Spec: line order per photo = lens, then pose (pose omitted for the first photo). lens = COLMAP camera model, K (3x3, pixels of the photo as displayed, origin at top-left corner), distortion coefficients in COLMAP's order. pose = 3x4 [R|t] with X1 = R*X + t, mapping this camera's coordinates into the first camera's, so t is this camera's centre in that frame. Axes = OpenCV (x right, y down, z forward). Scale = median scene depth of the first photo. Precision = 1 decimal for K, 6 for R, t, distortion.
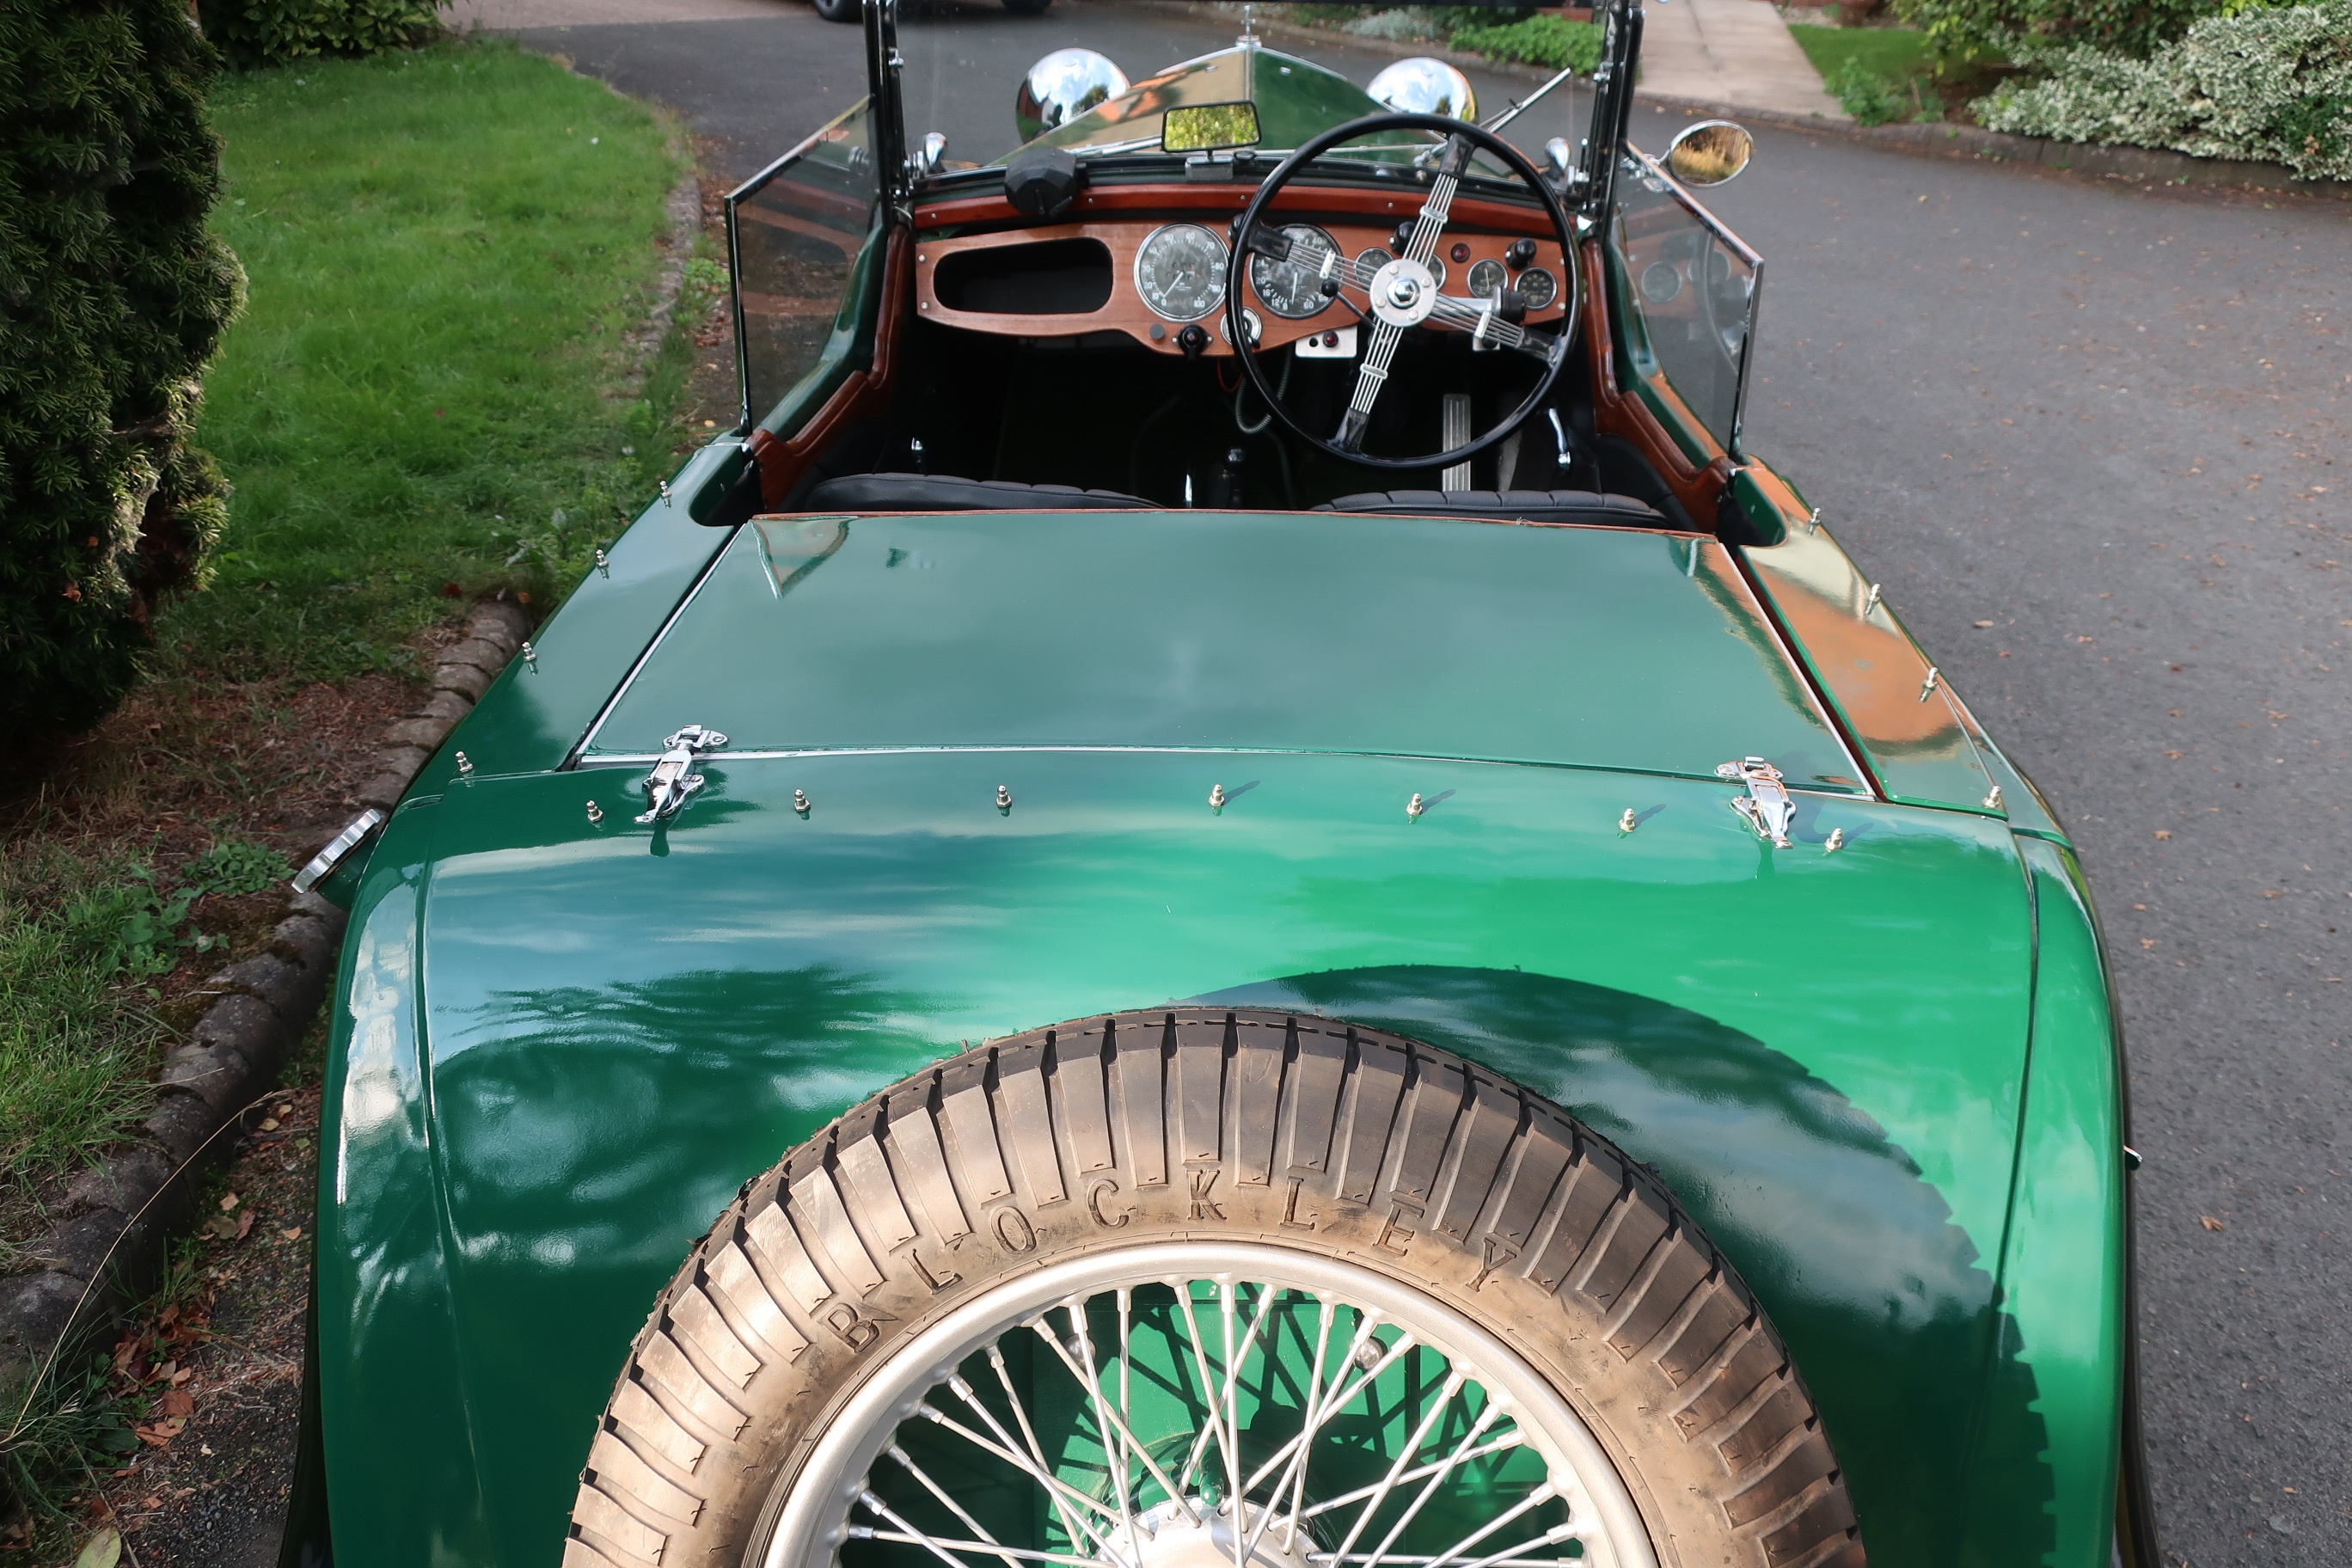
lens RADIAL K [[1855.2, 0, 1177.0], [0, 1855.2, 777.9], [0, 0, 1]] dist [0.000772, -0.003298]
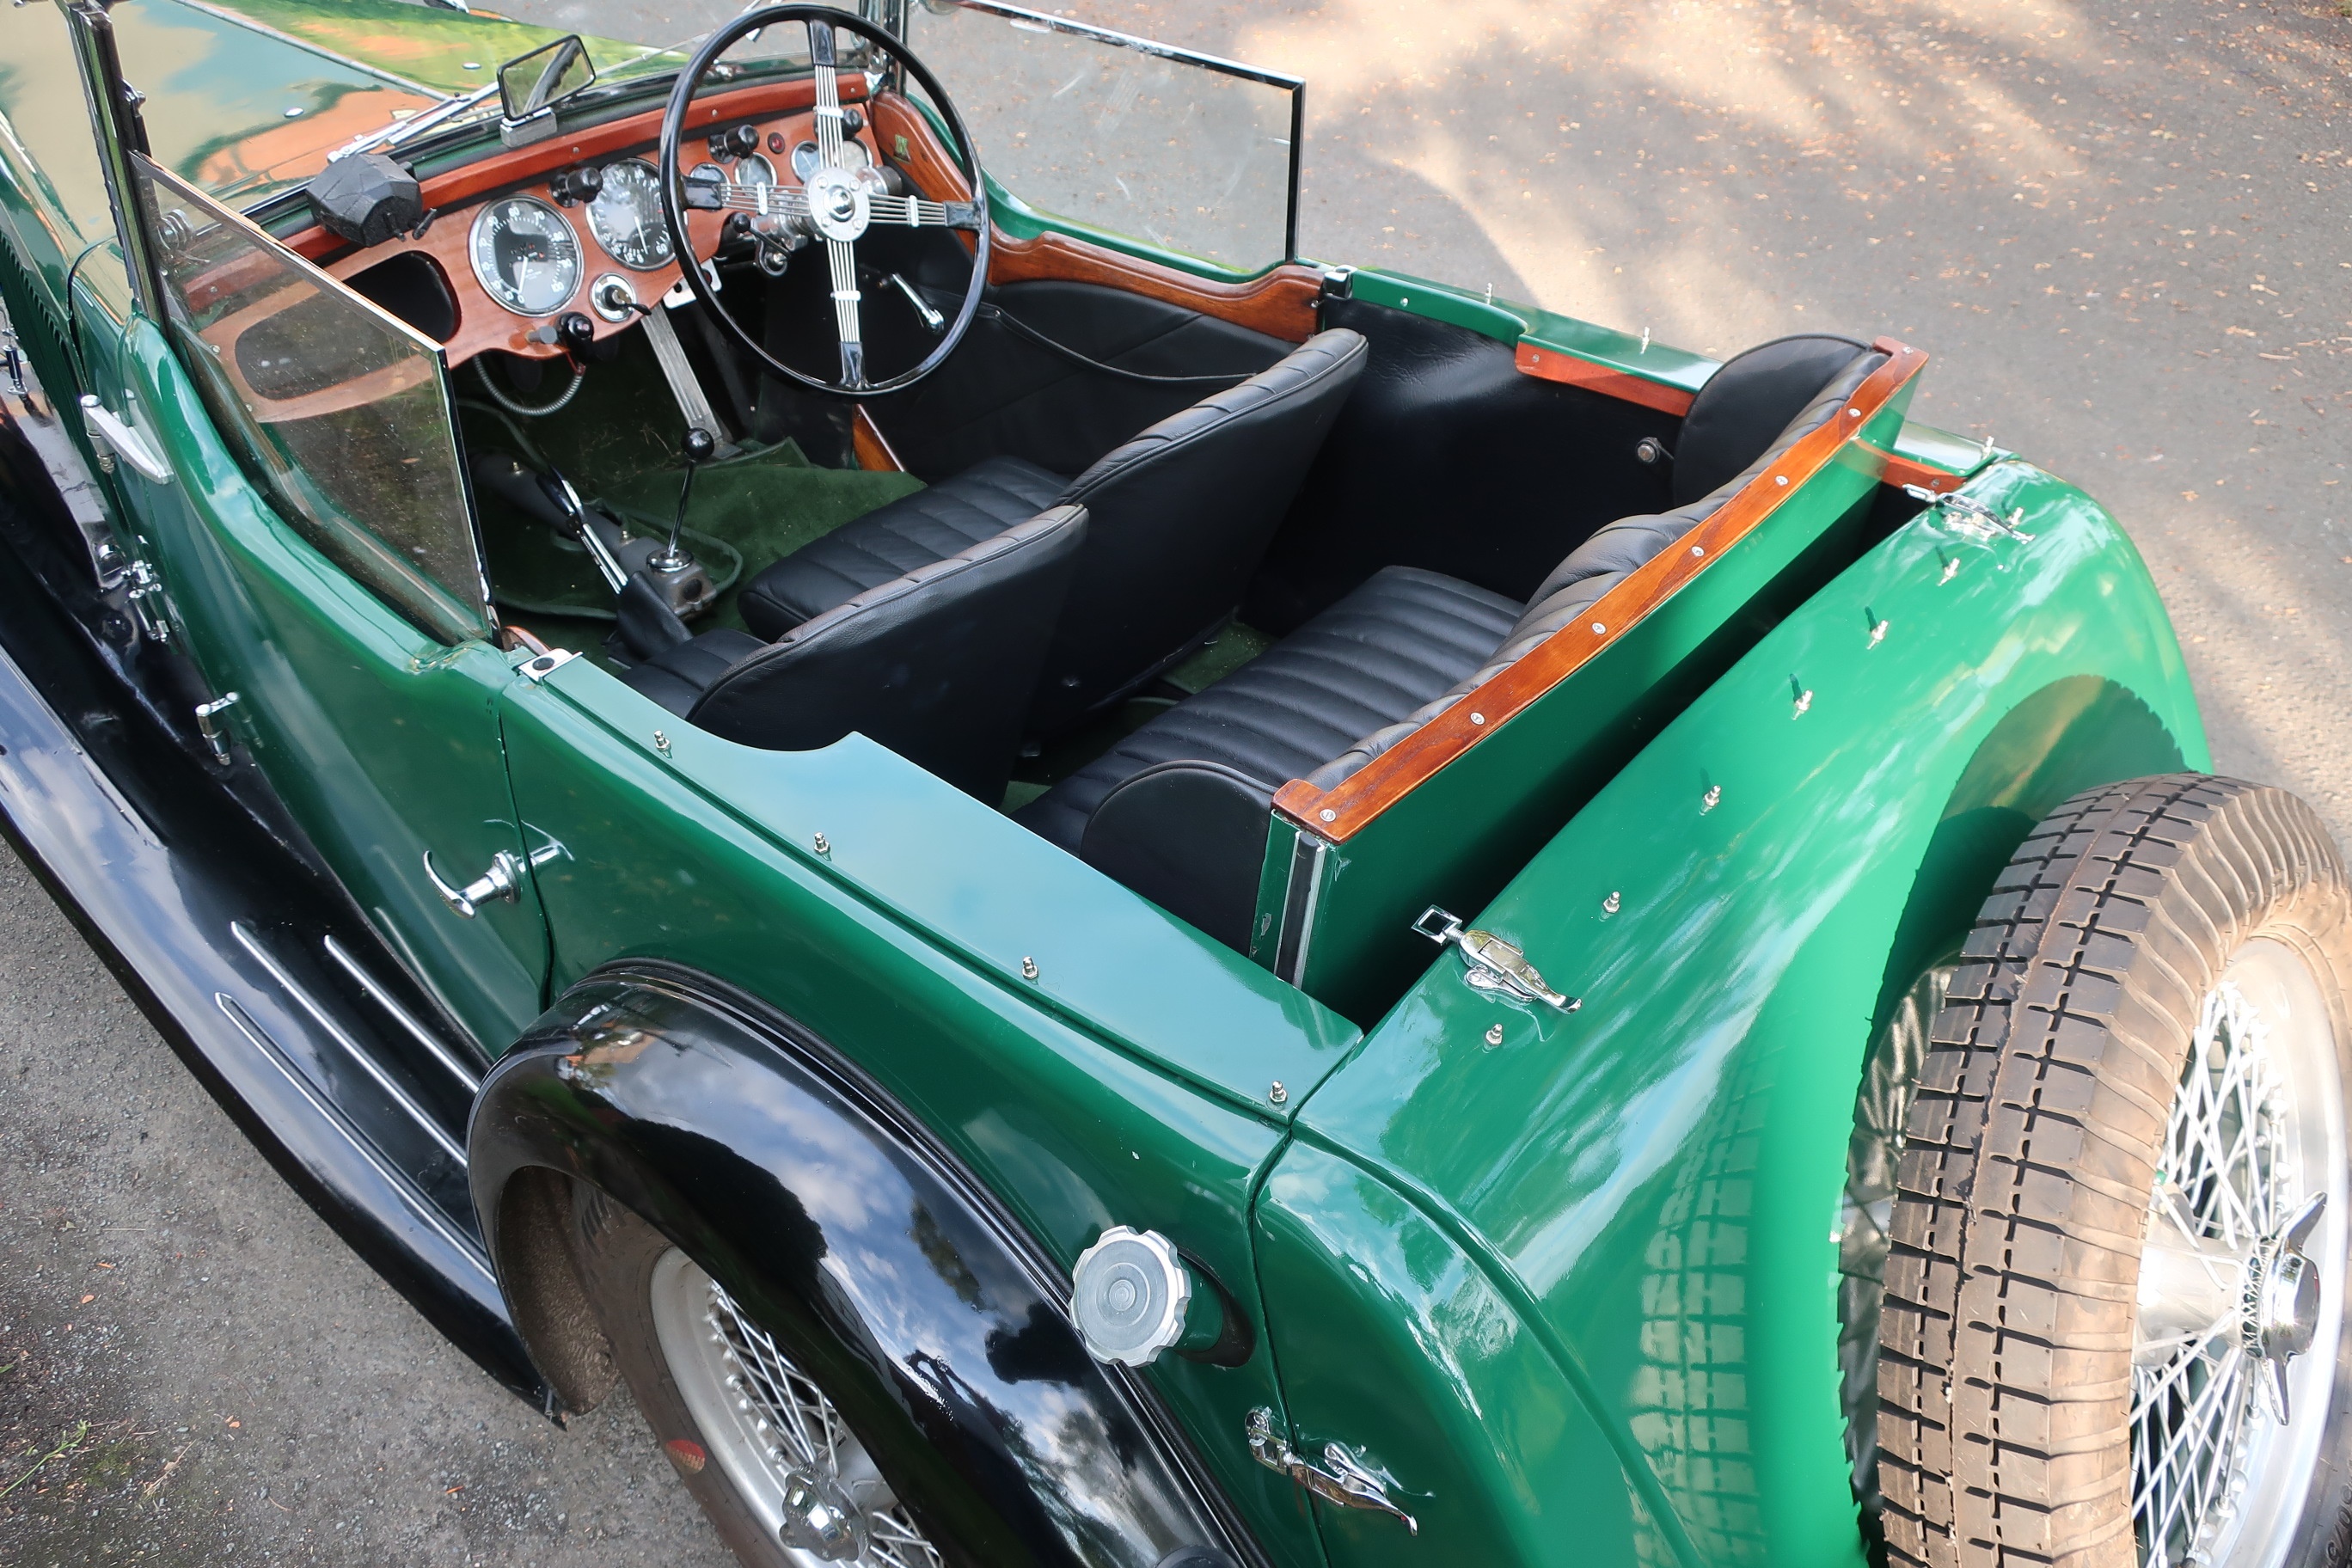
lens RADIAL K [[1855.2, 0, 1199.2], [0, 1855.2, 788.0], [0, 0, 1]] dist [0.000772, -0.003298]
pose [[0.622798, -0.482911, 0.615565, -0.431594], [0.386373, 0.873985, 0.294729, -0.194212], [-0.680323, 0.054281, 0.730900, 0.209736]]
